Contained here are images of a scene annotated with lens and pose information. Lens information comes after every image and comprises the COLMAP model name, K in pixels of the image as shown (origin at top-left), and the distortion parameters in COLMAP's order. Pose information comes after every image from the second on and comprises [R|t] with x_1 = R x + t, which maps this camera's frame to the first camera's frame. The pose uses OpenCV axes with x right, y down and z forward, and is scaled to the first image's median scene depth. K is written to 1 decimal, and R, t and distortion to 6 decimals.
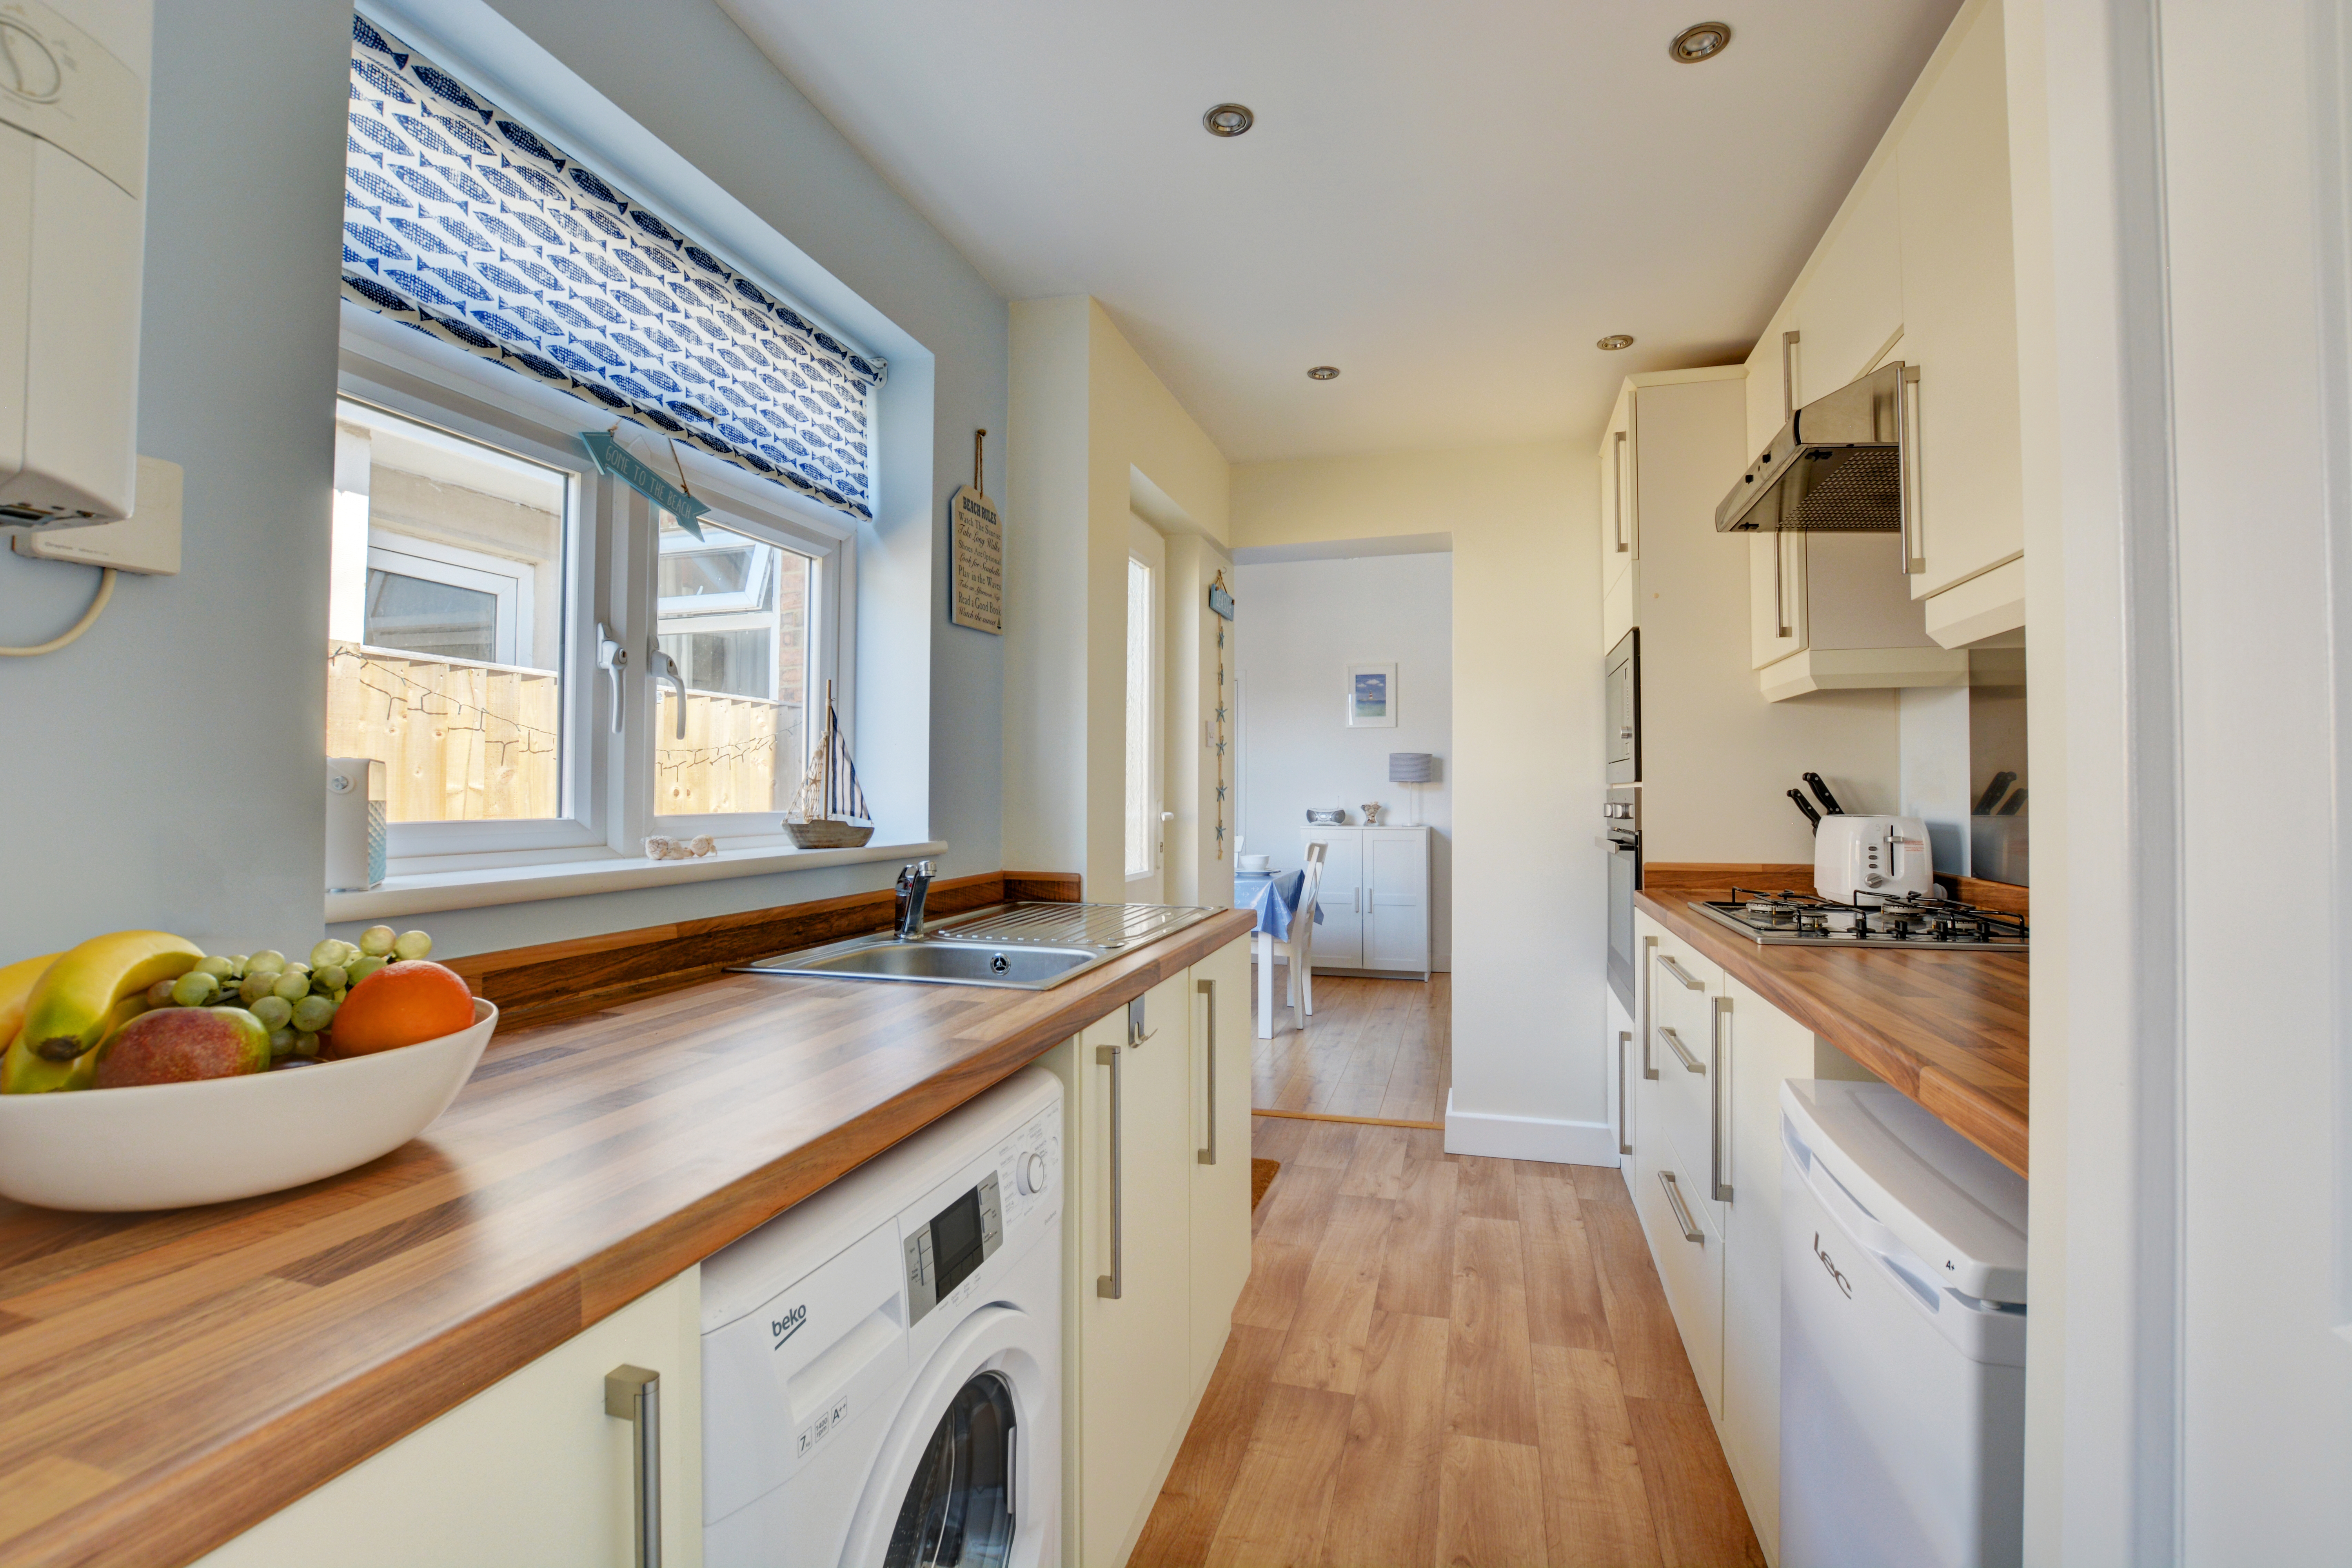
lens RADIAL K [[1036.7, 0, 1175.3], [0, 1036.7, 784.5], [0, 0, 1]] dist [-0.014305, -0.000196]
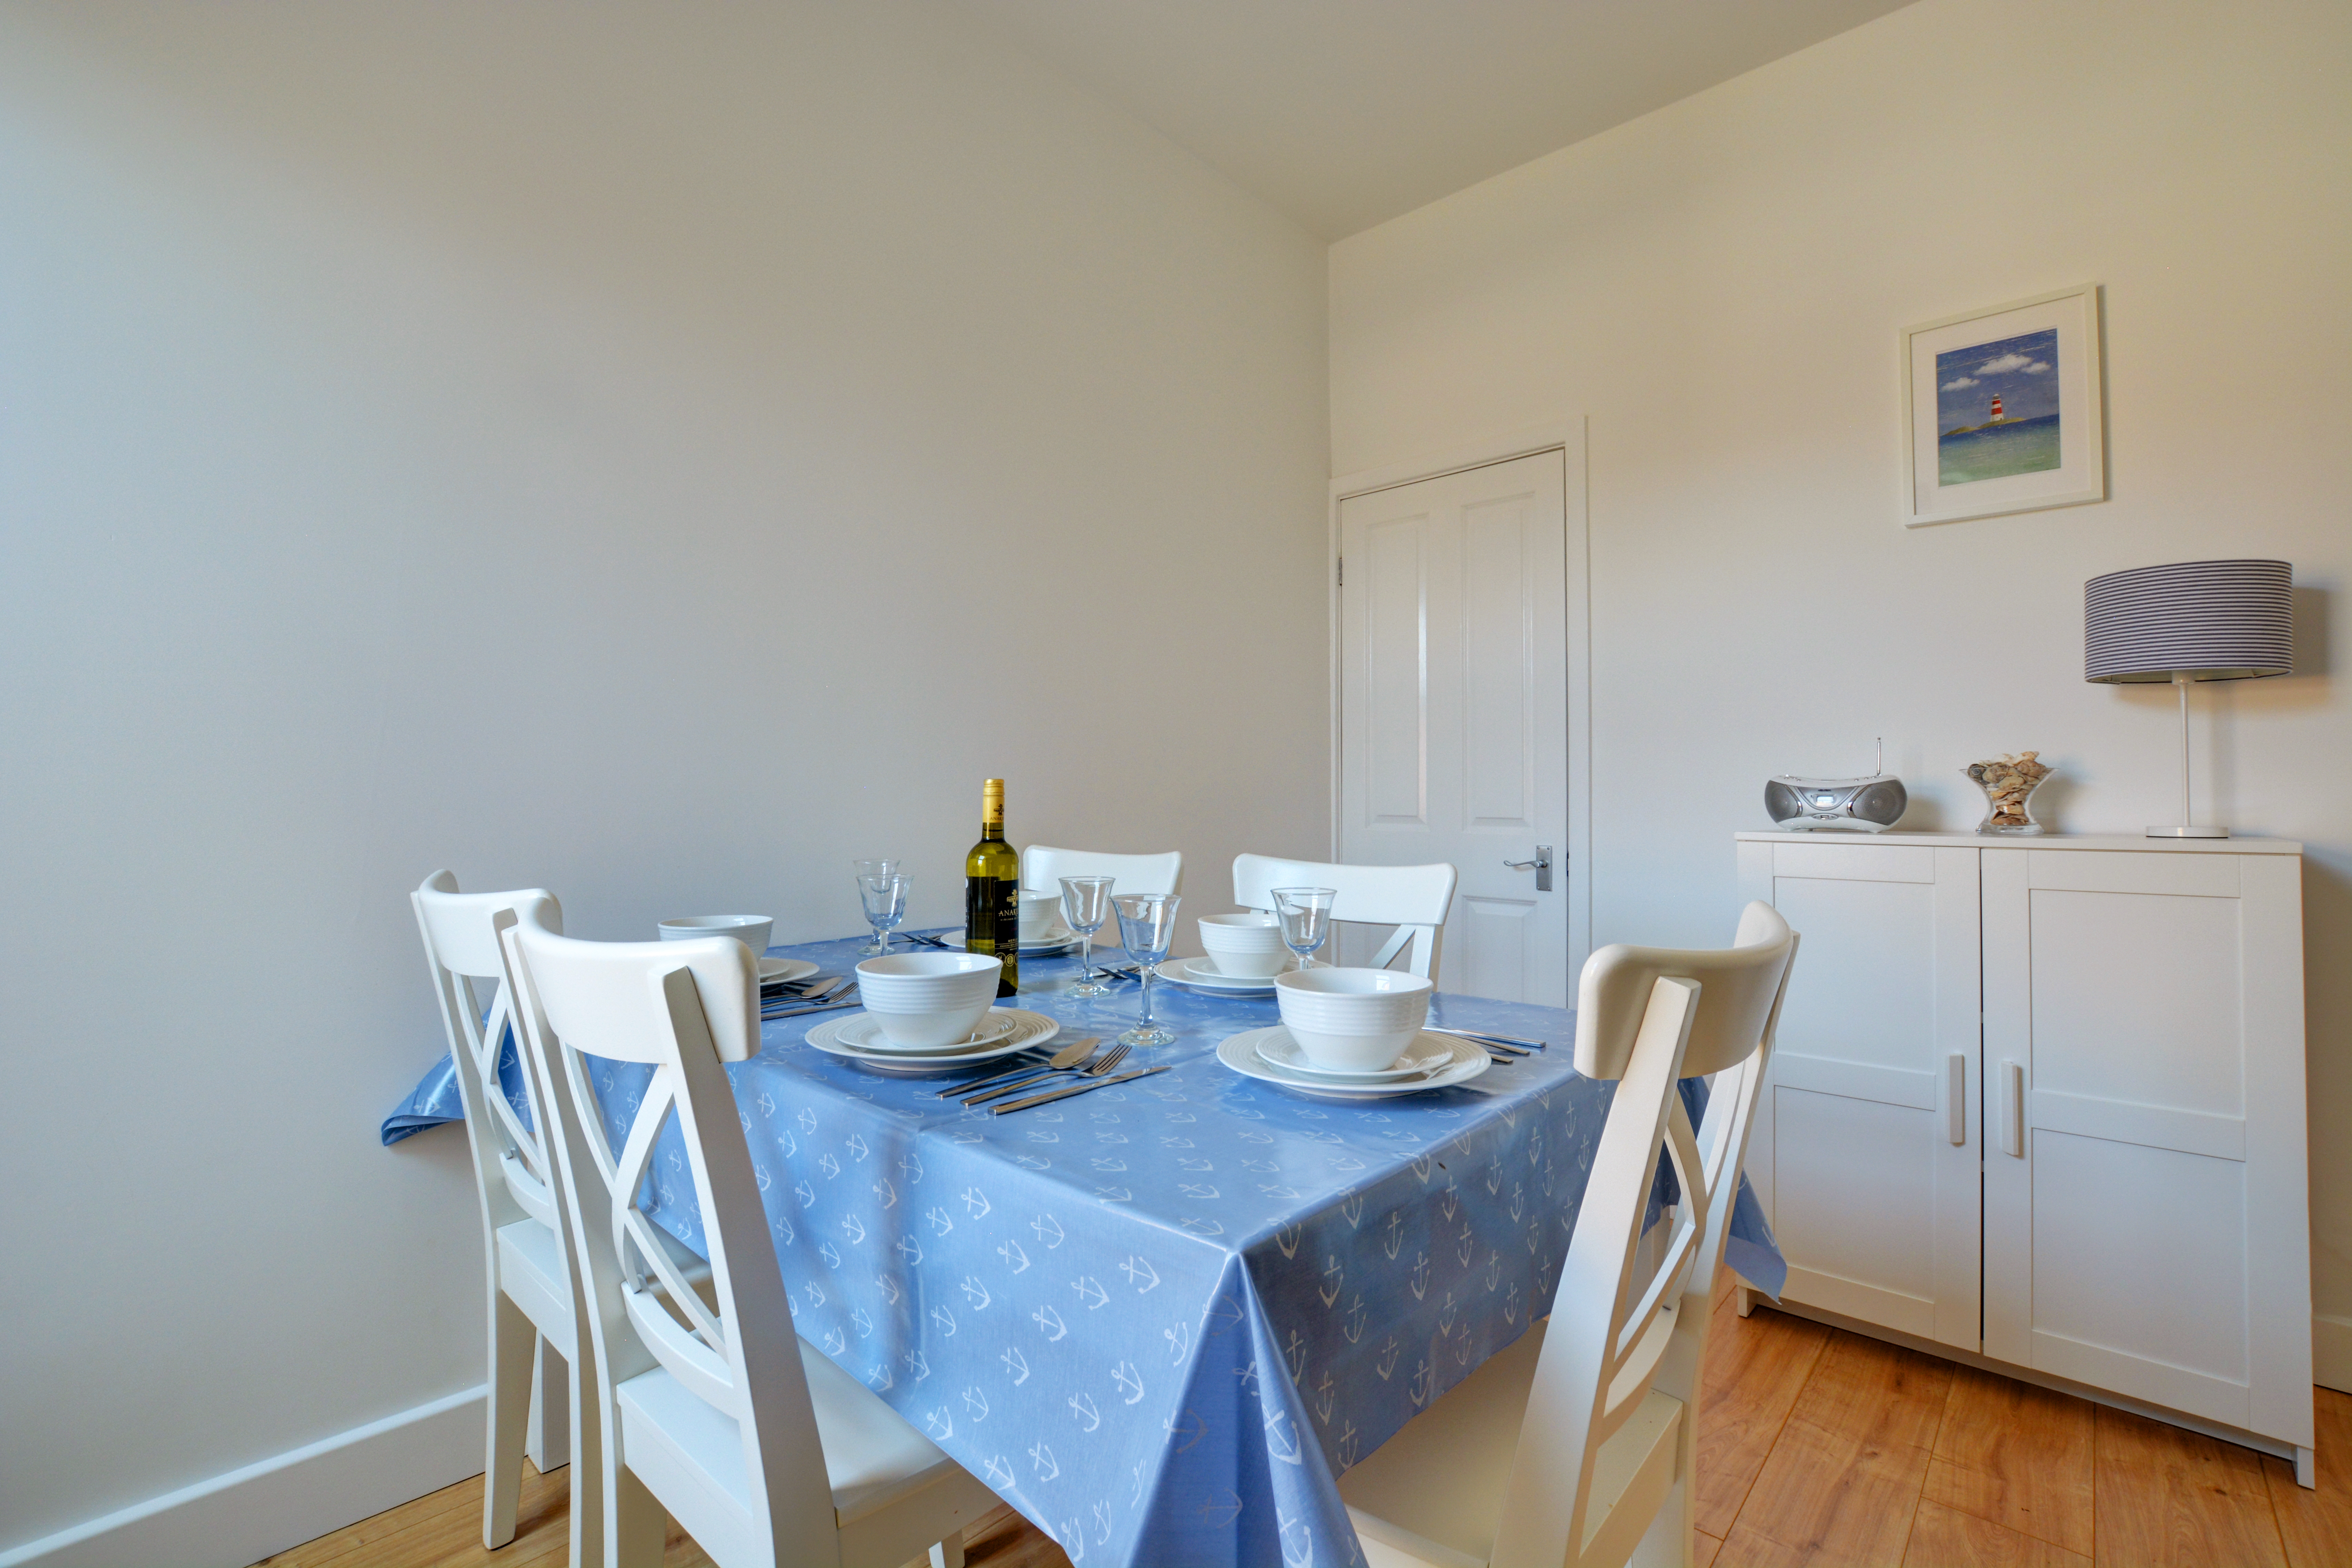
lens RADIAL K [[1036.7, 0, 1182.1], [0, 1036.7, 778.7], [0, 0, 1]] dist [-0.014305, -0.000196]
pose [[0.898138, -0.012514, -0.439536, 0.106028], [0.010966, 0.999922, -0.006060, 0.023124], [0.439577, 0.000622, 0.898205, 0.634709]]
